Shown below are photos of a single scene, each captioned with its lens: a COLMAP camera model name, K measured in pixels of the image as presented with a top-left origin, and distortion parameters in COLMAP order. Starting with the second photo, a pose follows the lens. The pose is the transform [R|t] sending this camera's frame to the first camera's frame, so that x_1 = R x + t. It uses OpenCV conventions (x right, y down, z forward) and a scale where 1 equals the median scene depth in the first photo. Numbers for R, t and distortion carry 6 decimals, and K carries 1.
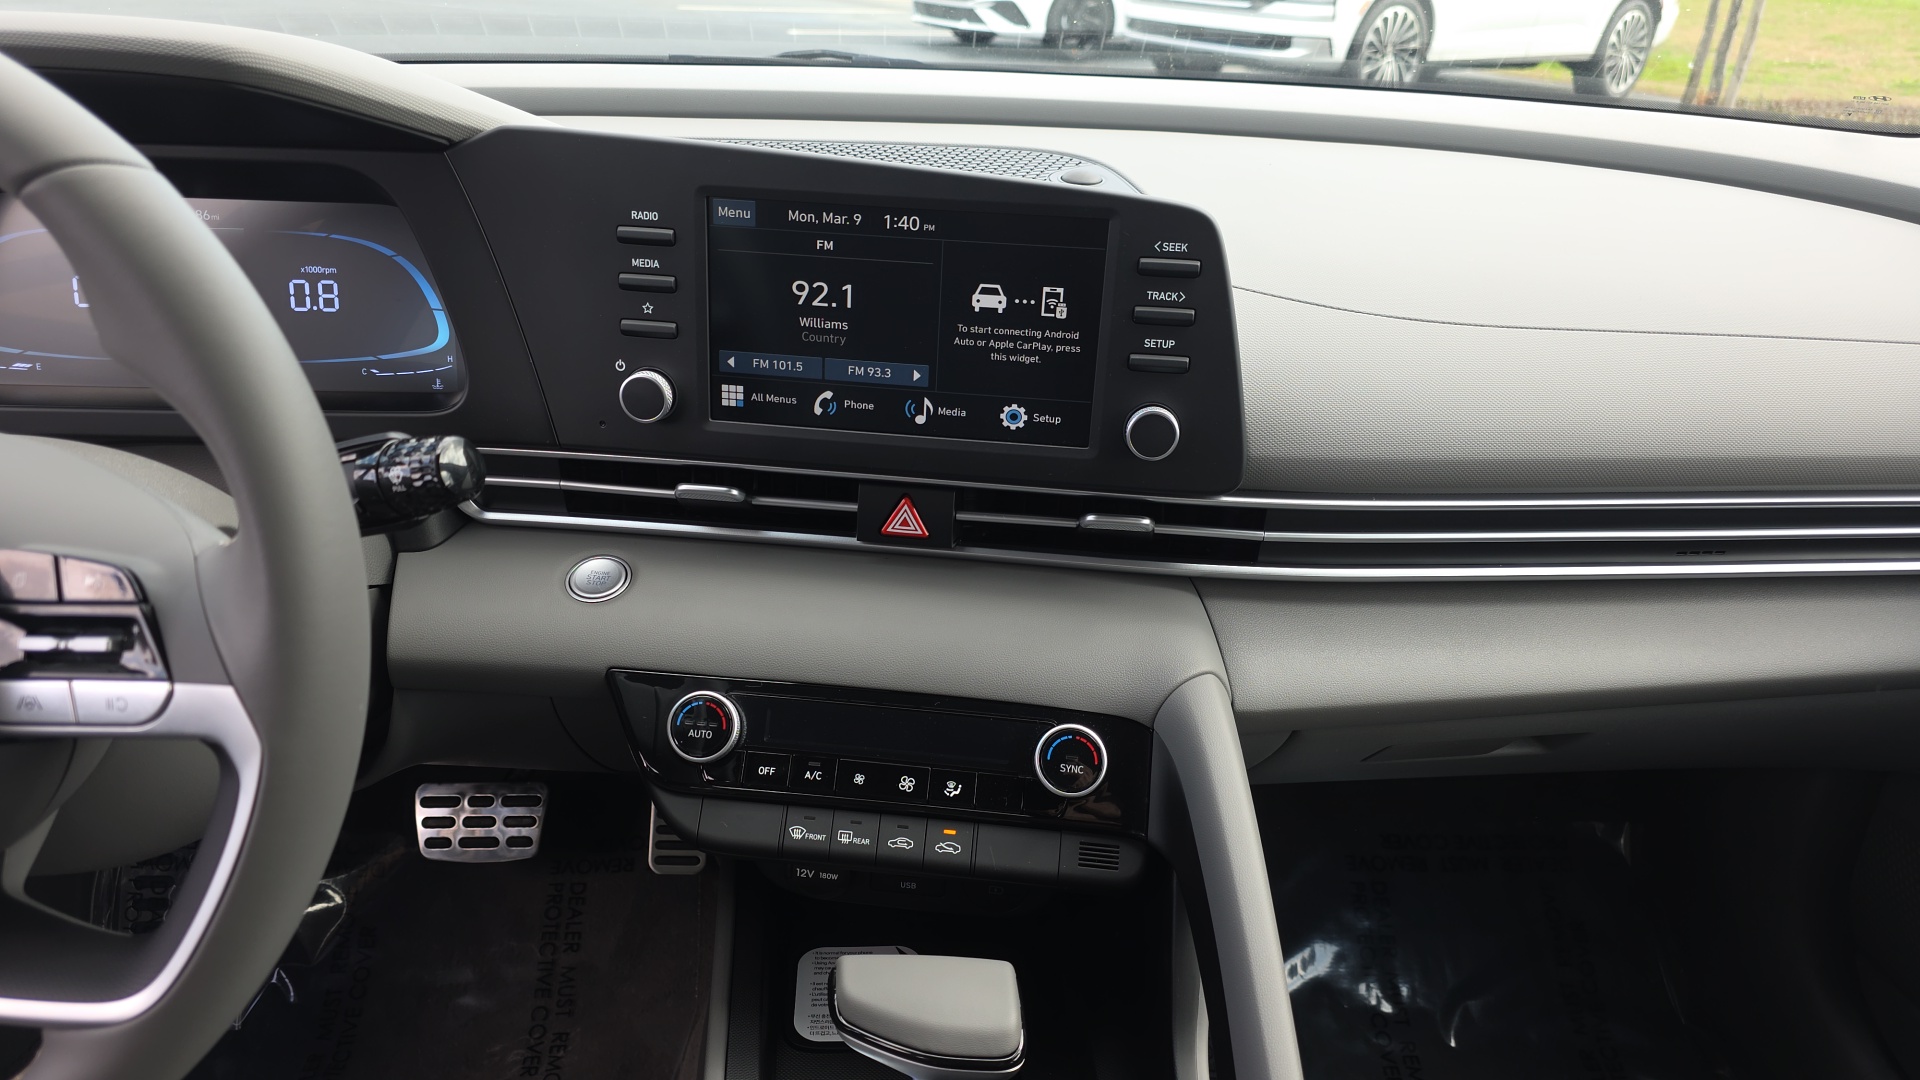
lens RADIAL K [[1295.9, 0, 951.0], [0, 1295.9, 567.2], [0, 0, 1]] dist [0.055193, -0.079544]
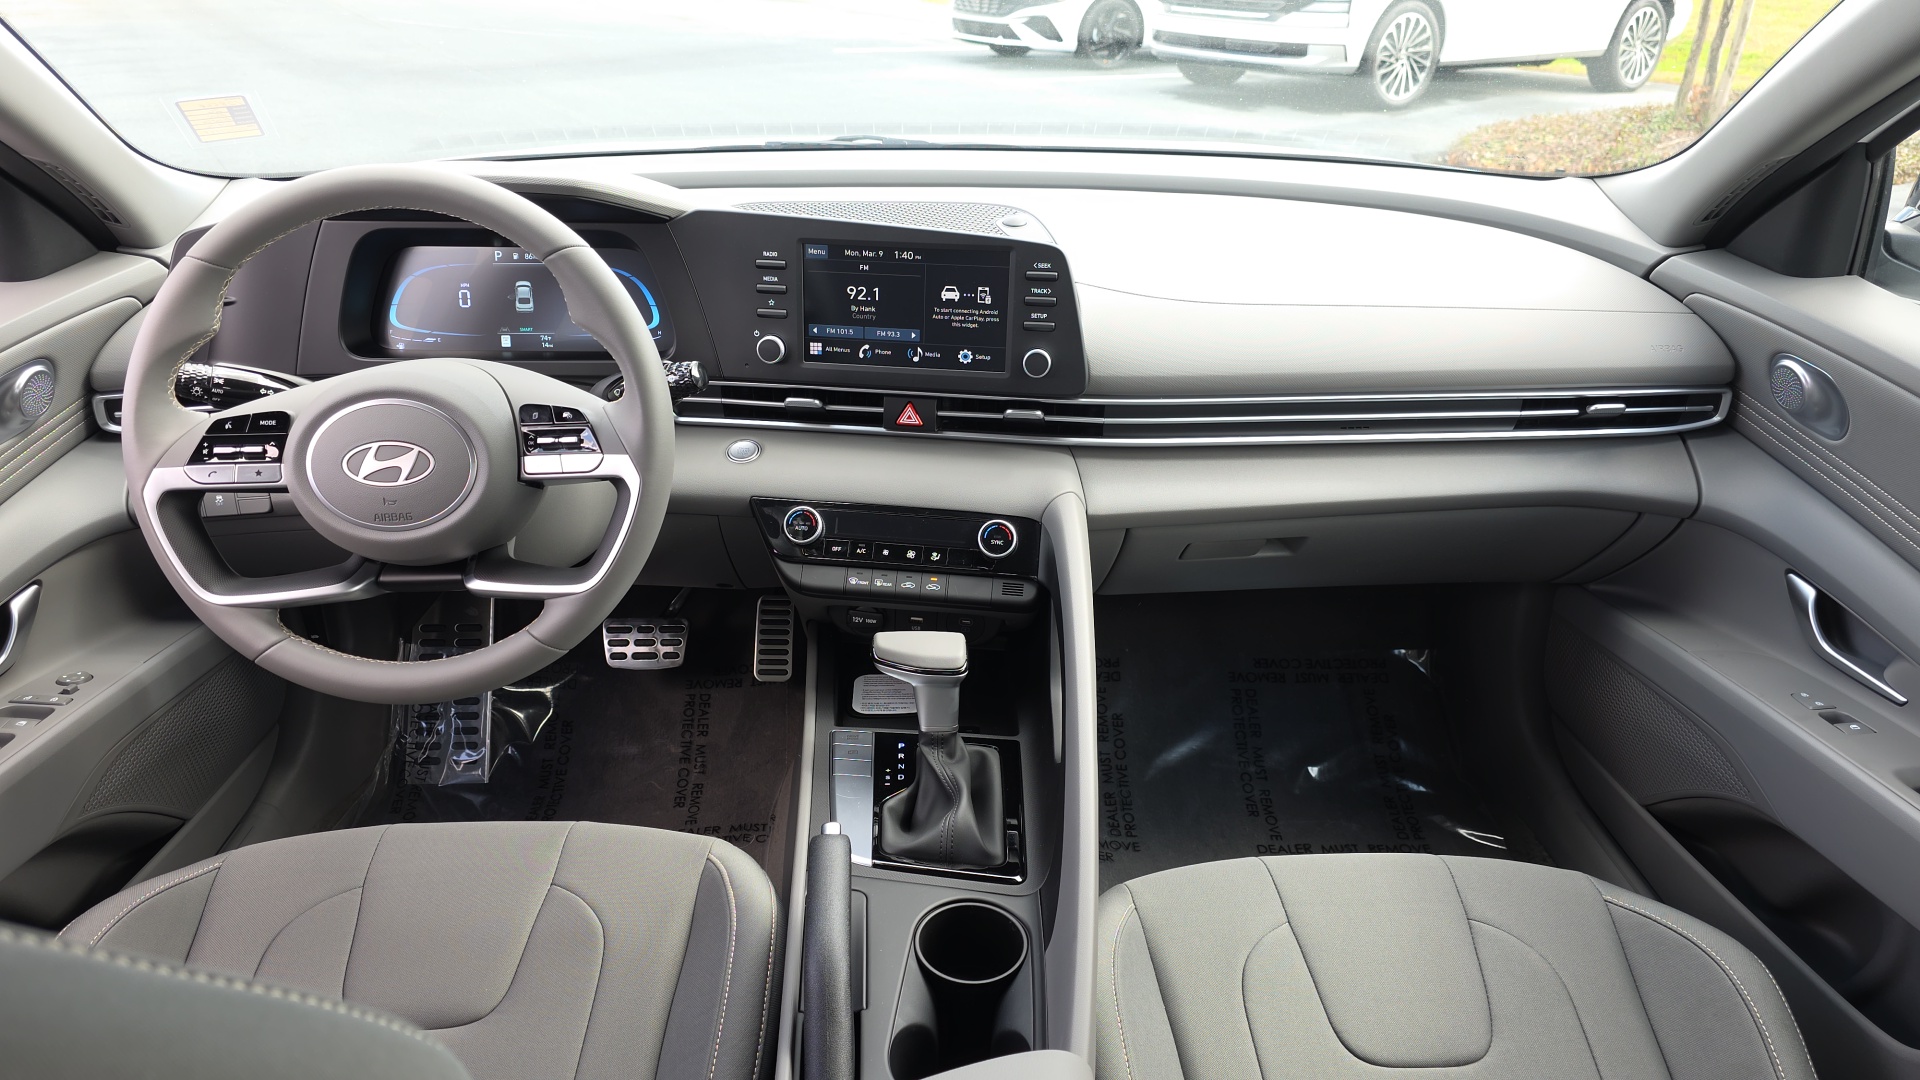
lens RADIAL K [[1296.6, 0, 949.4], [0, 1296.6, 543.6], [0, 0, 1]] dist [0.066848, -0.081574]
pose [[0.999161, -0.011848, -0.039207, 0.093884], [0.011165, 0.999783, -0.017587, 0.184001], [0.039407, 0.017135, 0.999076, -0.856649]]
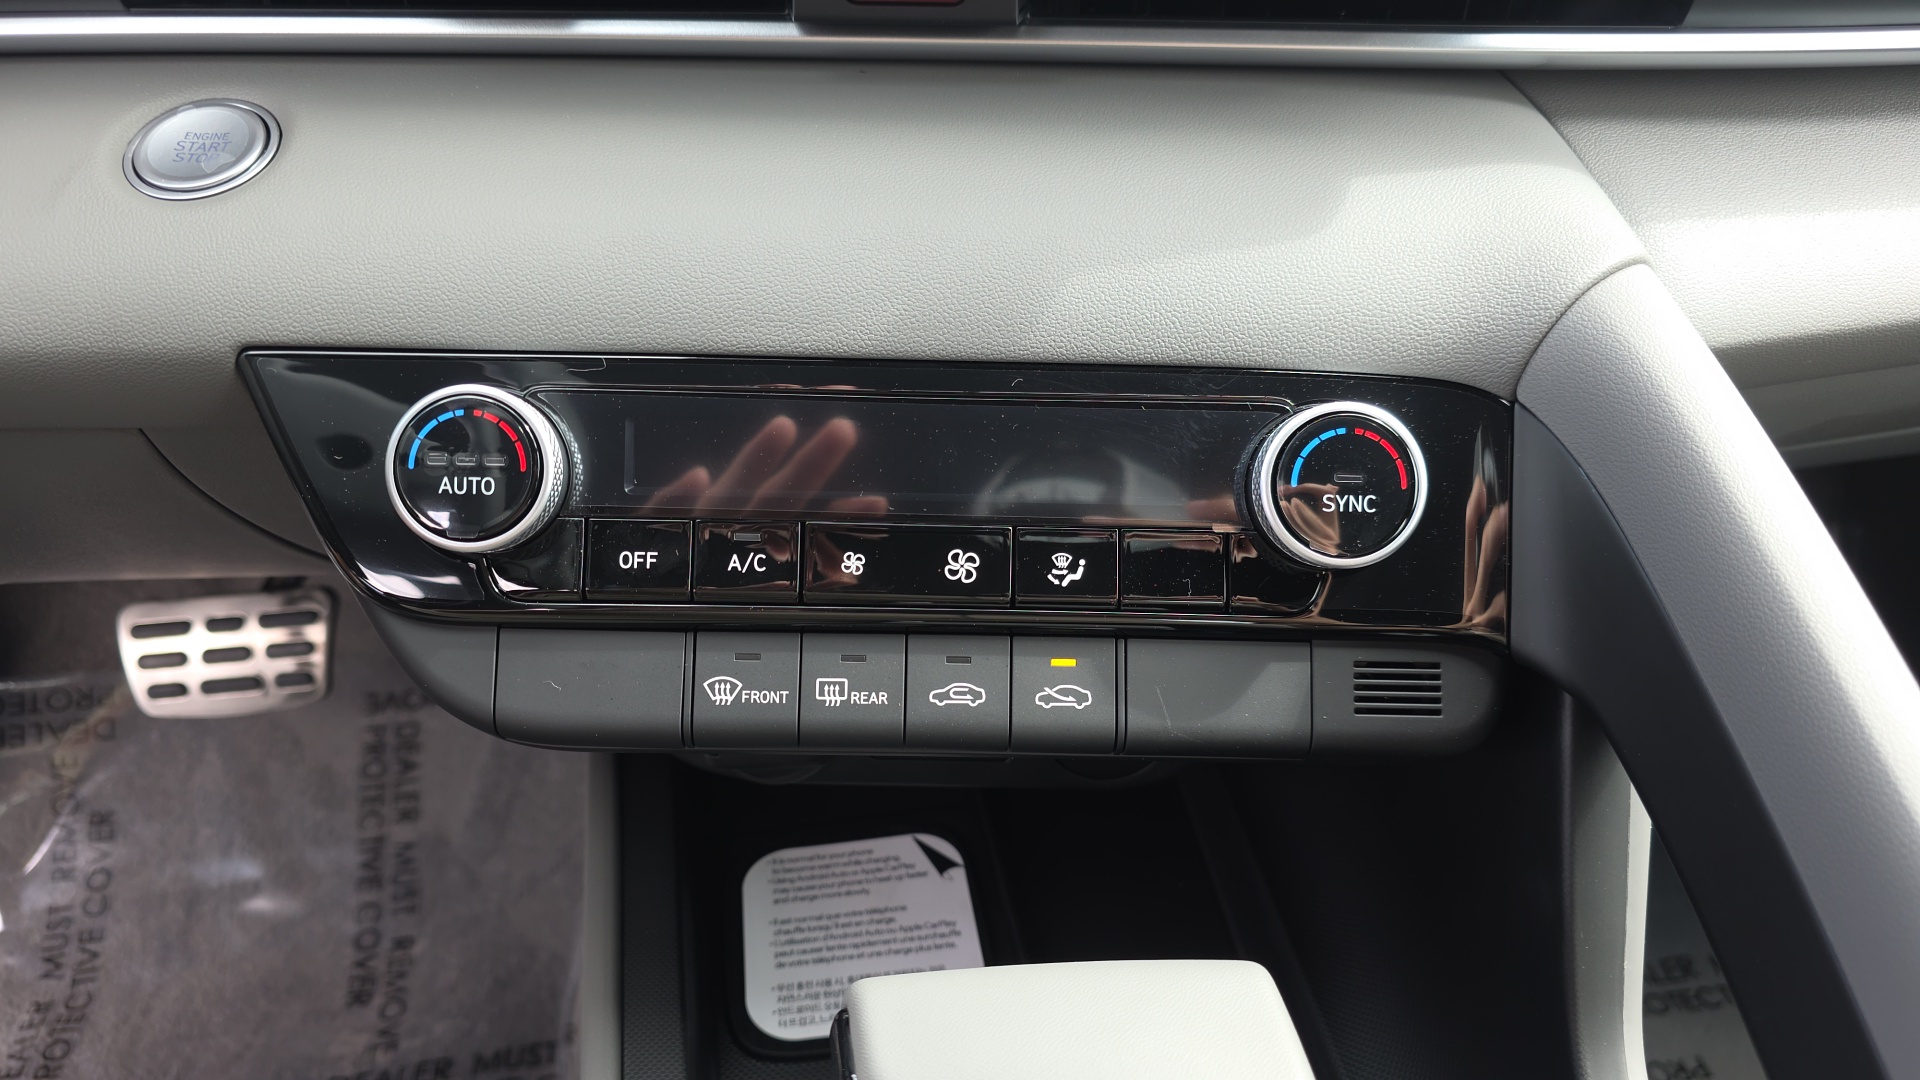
lens RADIAL K [[1304.8, 0, 947.4], [0, 1304.8, 553.7], [0, 0, 1]] dist [0.041498, -0.062577]
pose [[0.995150, -0.075612, 0.062923, -0.066014], [0.063132, 0.981468, 0.180926, 0.081933], [-0.075437, -0.176076, 0.981482, 0.561311]]
